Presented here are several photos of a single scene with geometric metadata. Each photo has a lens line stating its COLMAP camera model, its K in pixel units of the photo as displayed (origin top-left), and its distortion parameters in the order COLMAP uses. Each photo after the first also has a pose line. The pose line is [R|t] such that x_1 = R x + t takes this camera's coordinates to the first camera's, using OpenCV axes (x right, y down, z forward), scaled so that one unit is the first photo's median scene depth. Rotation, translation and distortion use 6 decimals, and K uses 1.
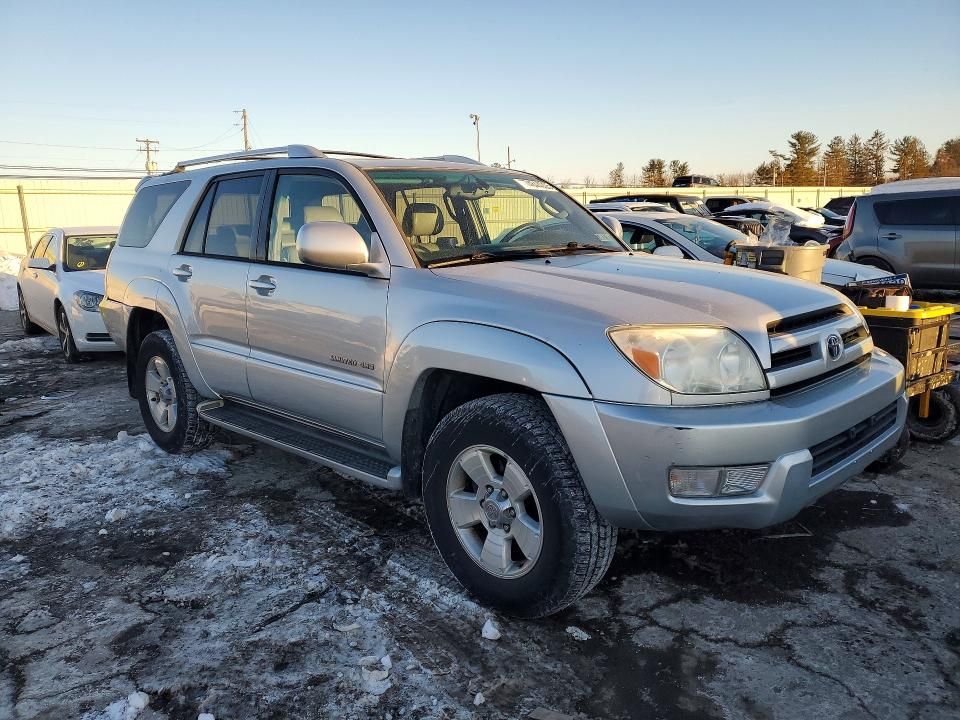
lens RADIAL K [[843.8, 0, 493.0], [0, 843.8, 359.5], [0, 0, 1]] dist [0.000004, 0.067147]
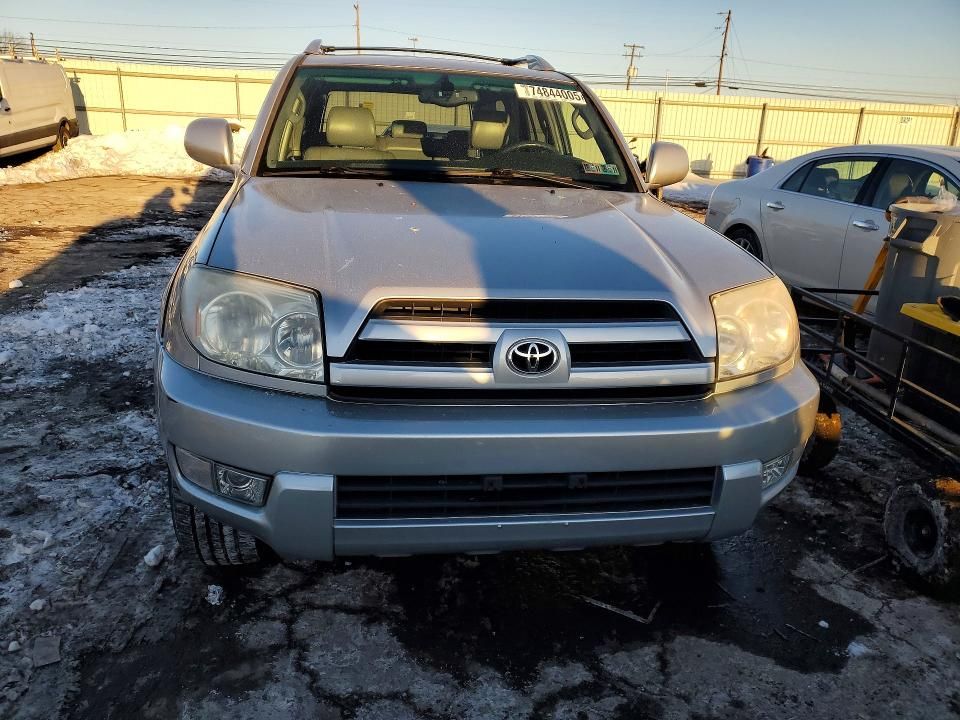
lens RADIAL K [[819.9, 0, 480.2], [0, 819.9, 398.4], [0, 0, 1]] dist [0.023943, 0.005128]
pose [[0.770651, 0.260505, -0.581578, 0.728734], [-0.172571, 0.963840, 0.203056, -0.103867], [0.613446, -0.056122, 0.787740, 0.450010]]
